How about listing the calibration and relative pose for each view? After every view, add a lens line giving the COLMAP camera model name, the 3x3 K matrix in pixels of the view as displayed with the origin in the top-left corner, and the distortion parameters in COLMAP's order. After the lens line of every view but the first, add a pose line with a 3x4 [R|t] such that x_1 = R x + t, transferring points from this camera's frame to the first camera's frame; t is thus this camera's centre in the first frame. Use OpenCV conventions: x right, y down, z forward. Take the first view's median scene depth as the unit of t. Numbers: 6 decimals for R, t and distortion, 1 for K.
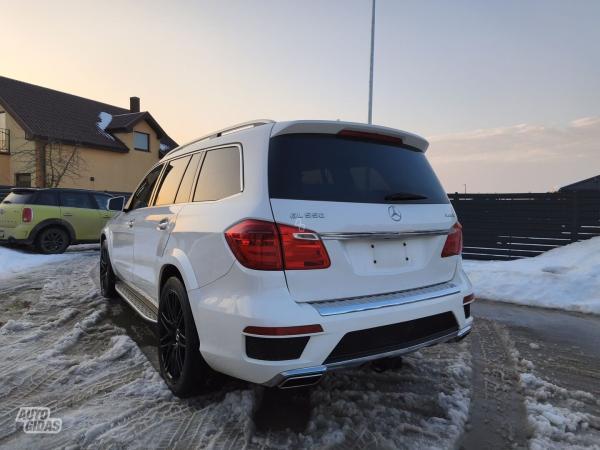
lens RADIAL K [[407.9, 0, 300.0], [0, 407.9, 225.0], [0, 0, 1]] dist [0.077579, -0.074709]
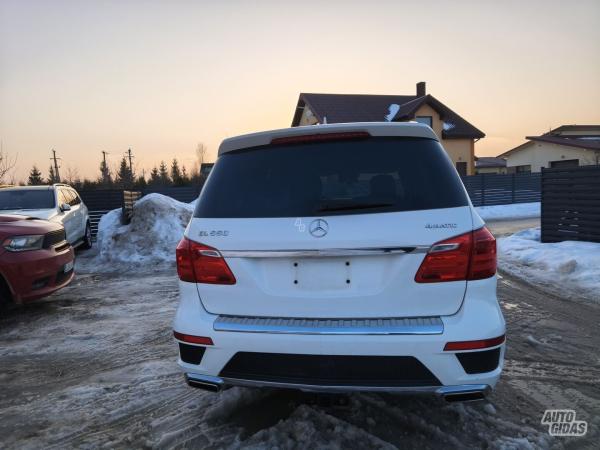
lens RADIAL K [[407.9, 0, 300.0], [0, 407.9, 225.0], [0, 0, 1]] dist [0.077579, -0.074709]
pose [[0.697271, 0.008963, -0.716751, 0.814195], [0.032538, 0.998495, 0.044140, -0.073401], [0.716068, -0.054100, 0.695931, 0.375481]]
